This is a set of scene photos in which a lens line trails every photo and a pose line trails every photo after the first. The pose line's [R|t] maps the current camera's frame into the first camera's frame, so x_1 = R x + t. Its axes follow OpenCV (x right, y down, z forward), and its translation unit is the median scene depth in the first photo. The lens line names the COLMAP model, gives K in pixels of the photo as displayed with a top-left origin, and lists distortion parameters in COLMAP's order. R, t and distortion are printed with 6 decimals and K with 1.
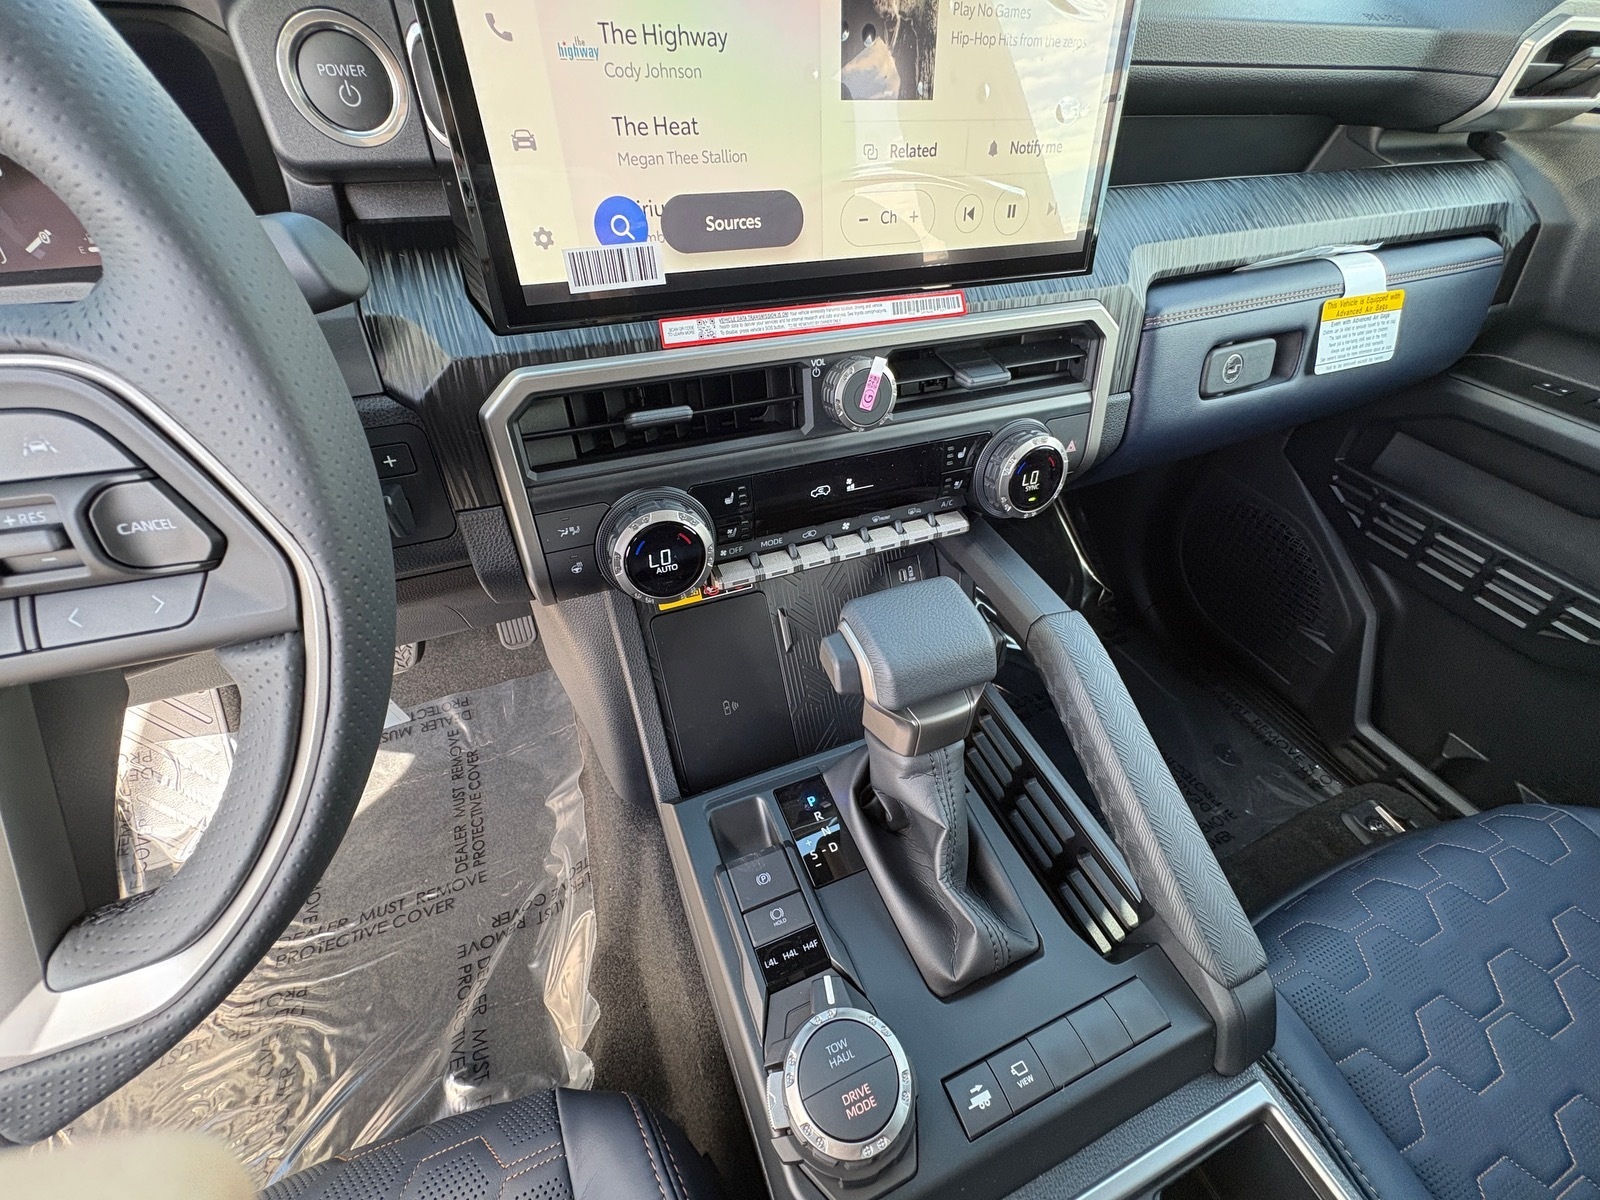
lens RADIAL K [[648.7, 0, 797.4], [0, 648.7, 596.8], [0, 0, 1]] dist [0.022128, -0.010901]
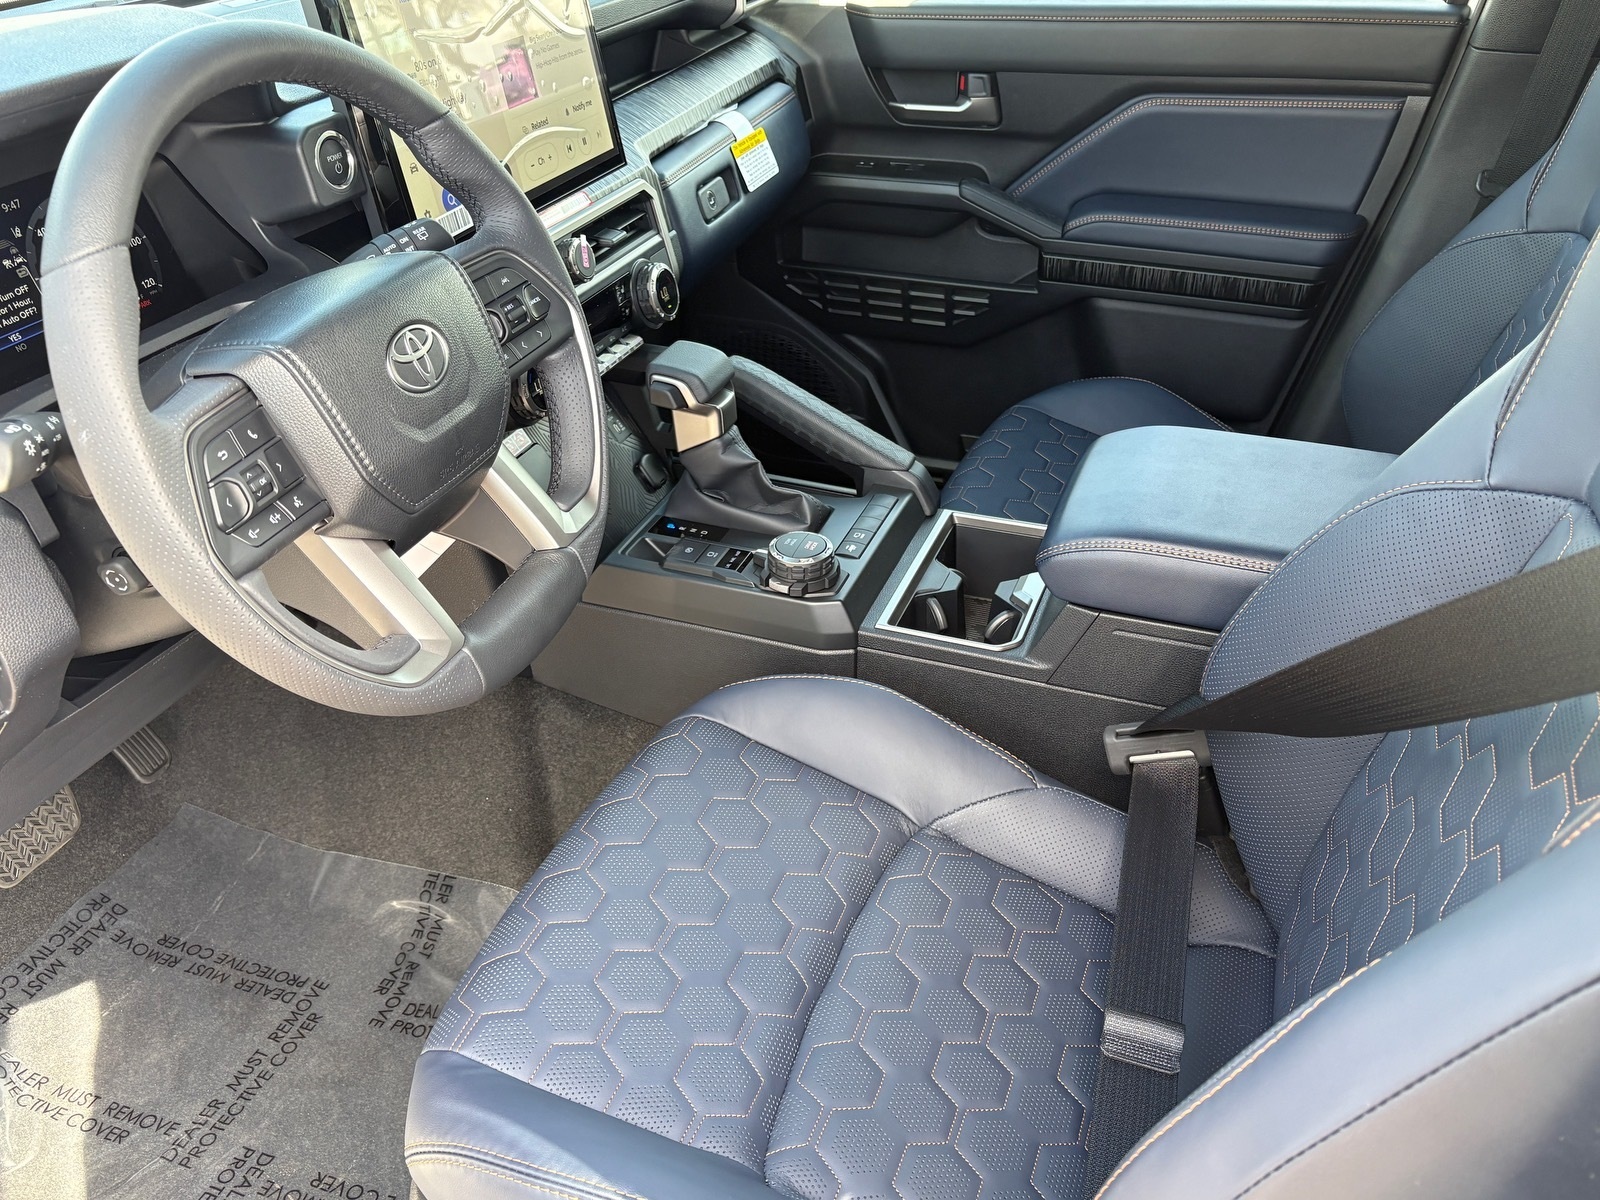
lens RADIAL K [[1349.6, 0, 795.7], [0, 1349.6, 605.3], [0, 0, 1]] dist [0.031259, -0.015355]
pose [[0.681509, -0.425383, 0.595478, -1.631795], [0.519332, 0.854423, 0.015999, 0.554693], [-0.515596, 0.298348, 0.803212, -1.472361]]
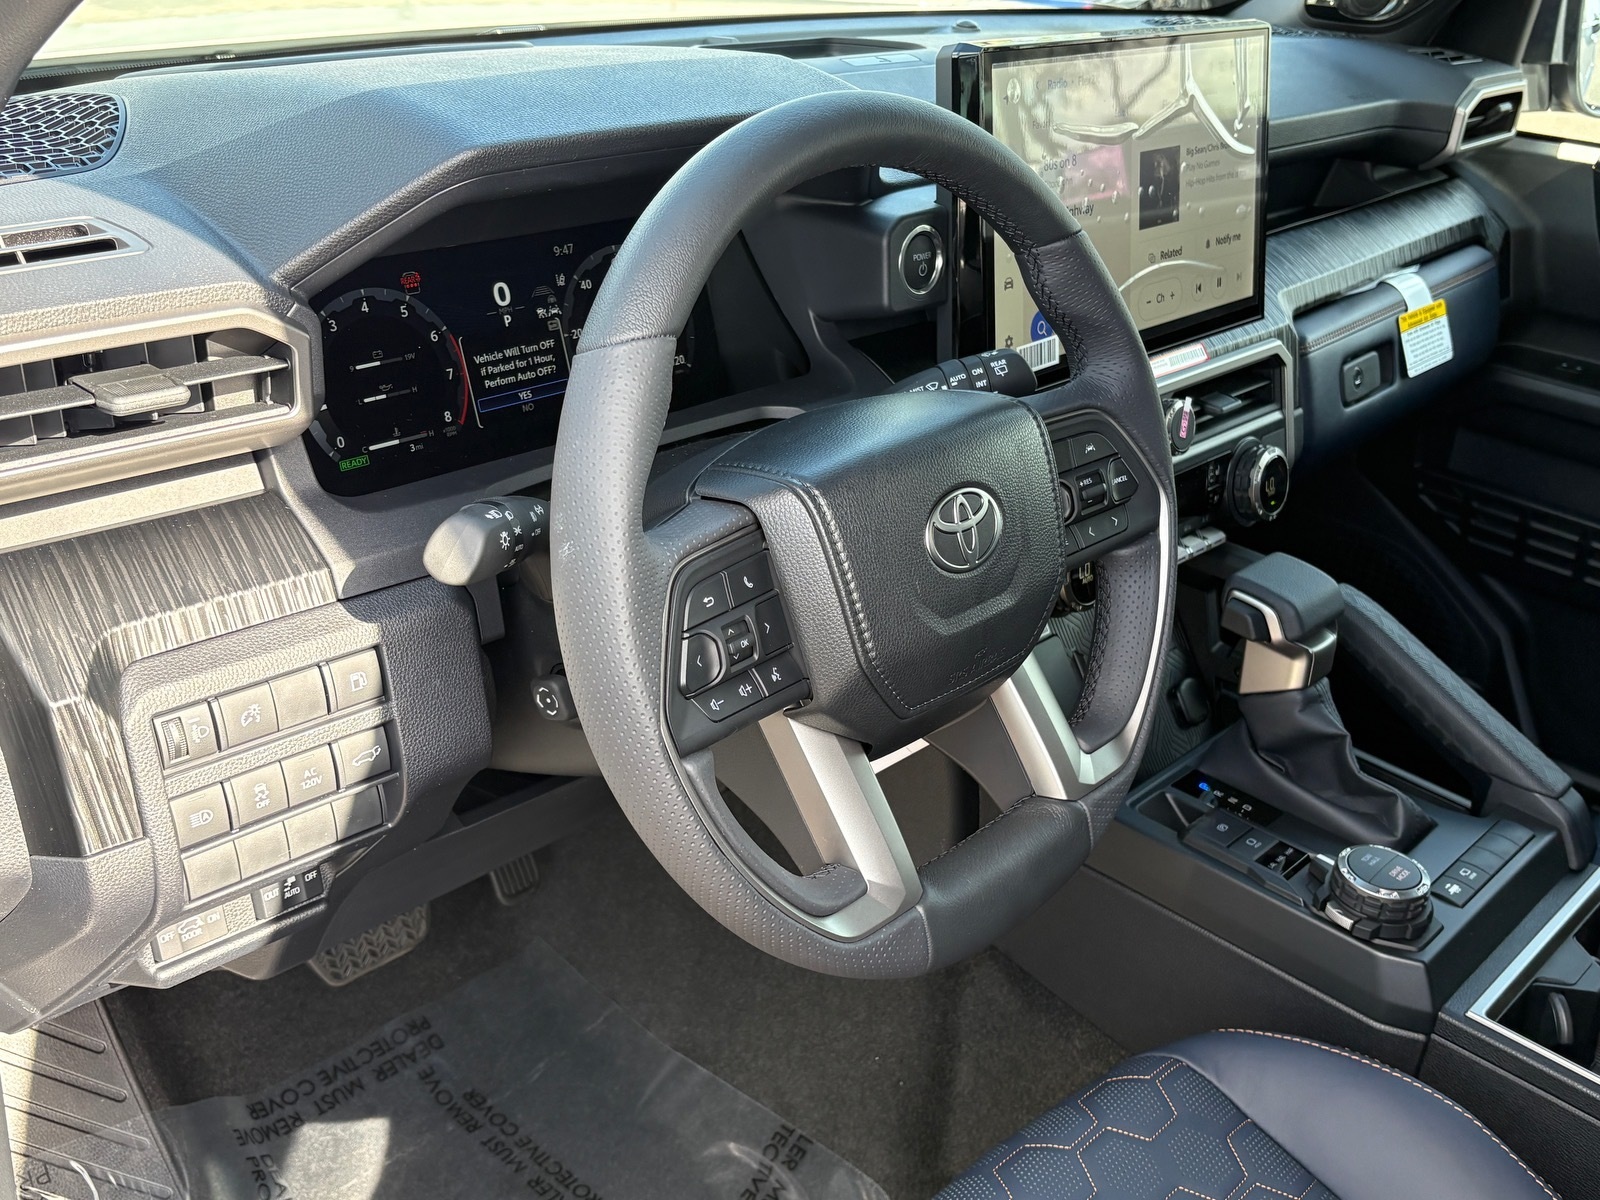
lens RADIAL K [[1628.8, 0, 800.0], [0, 1628.8, 600.0], [0, 0, 1]] dist [0.166234, -0.547876]
pose [[0.909569, -0.157601, 0.384509, -1.576449], [0.251054, 0.945747, -0.206238, 0.409937], [-0.331145, 0.284120, 0.899788, -1.302371]]
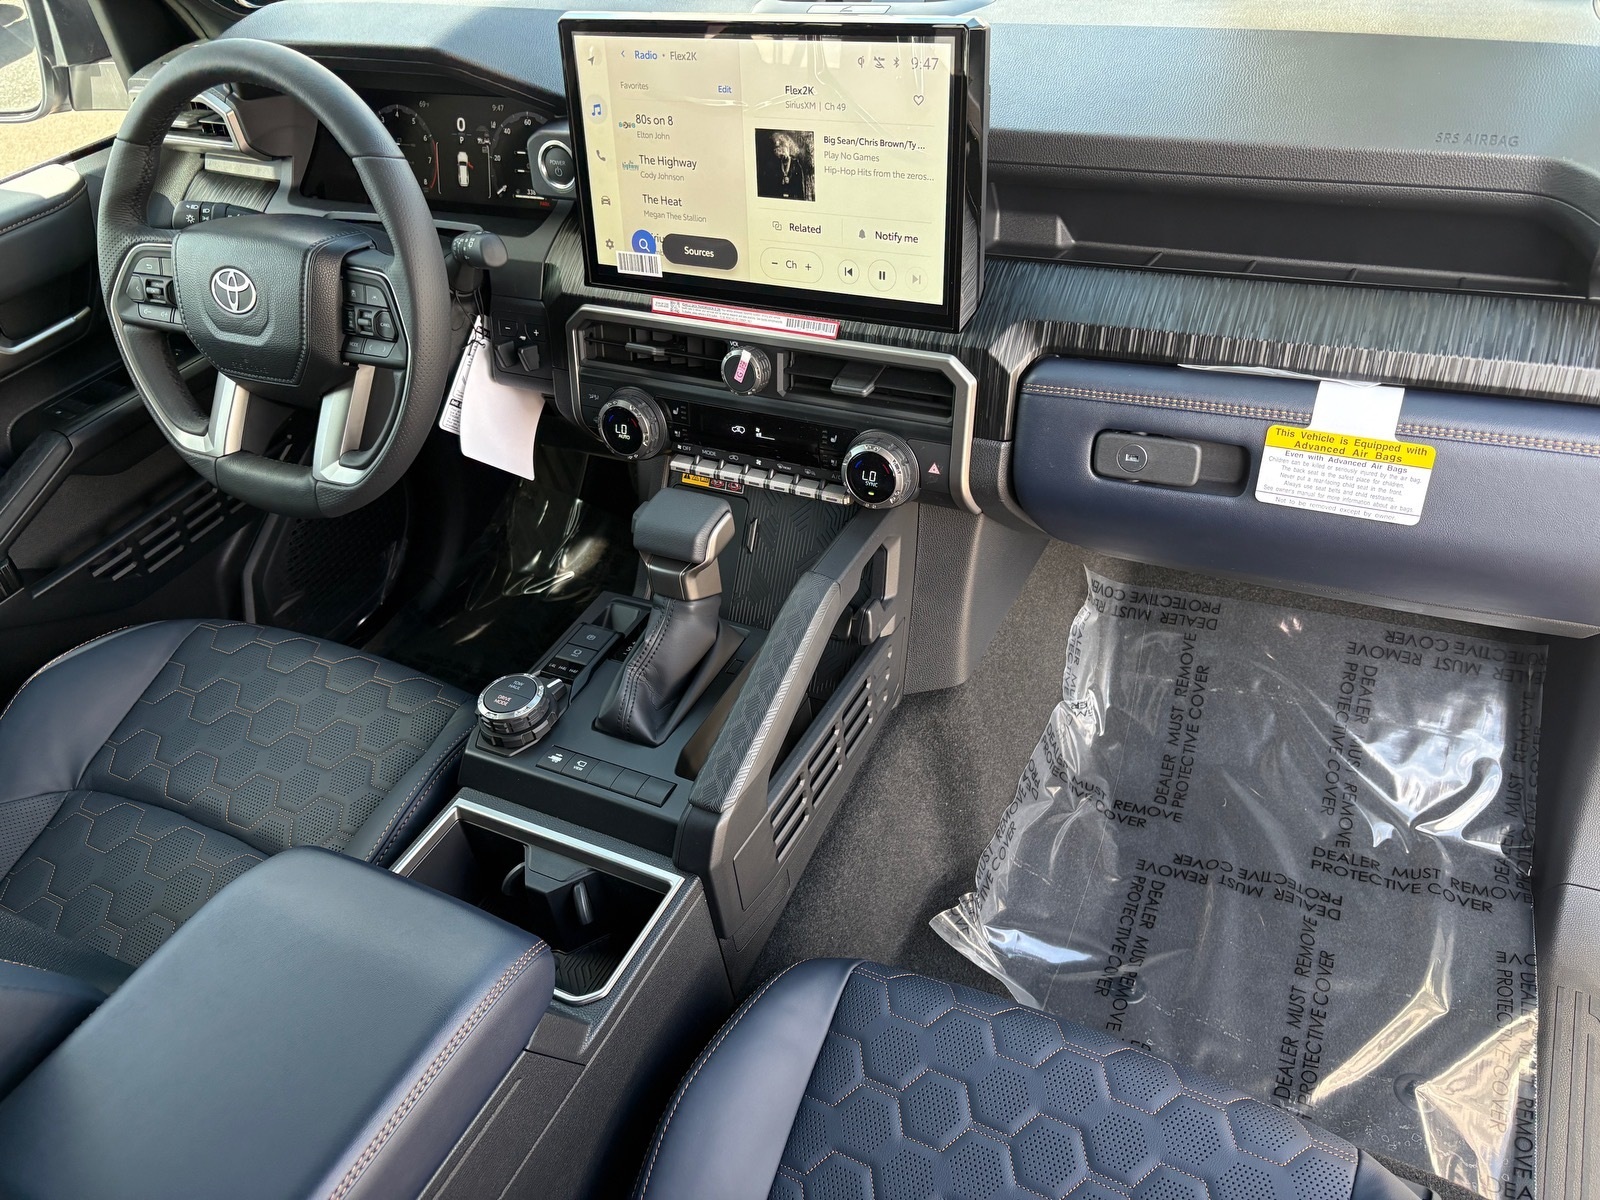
lens RADIAL K [[1201.5, 0, 802.3], [0, 1201.5, 616.6], [0, 0, 1]] dist [0.070754, -0.151033]
pose [[0.638118, 0.401501, -0.656964, 1.927378], [-0.412549, 0.898742, 0.148548, -0.232949], [0.650083, 0.176238, 0.739142, -0.742235]]
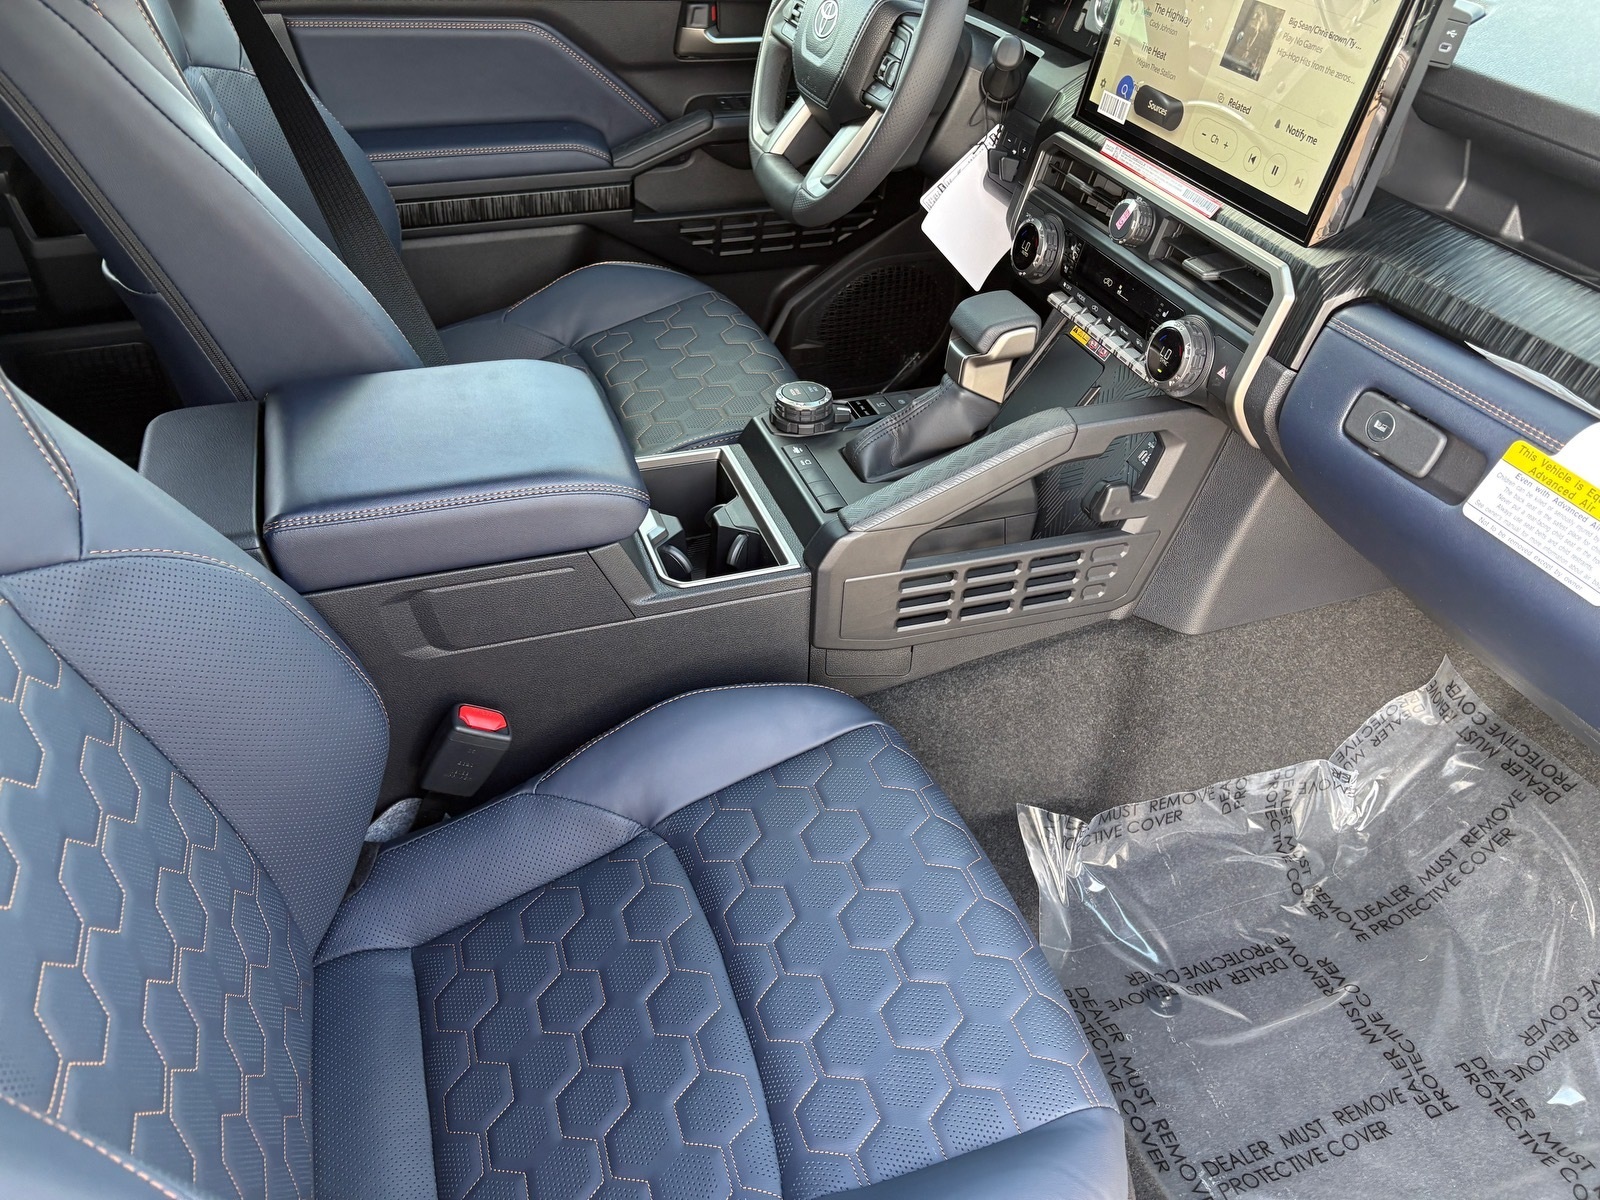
lens RADIAL K [[1202.7, 0, 793.4], [0, 1202.7, 628.3], [0, 0, 1]] dist [-0.023083, 0.047056]
pose [[-0.059197, 0.584360, -0.809332, 2.638691], [-0.699042, 0.554513, 0.451504, -0.439530], [0.712626, 0.592485, 0.375666, -0.067220]]
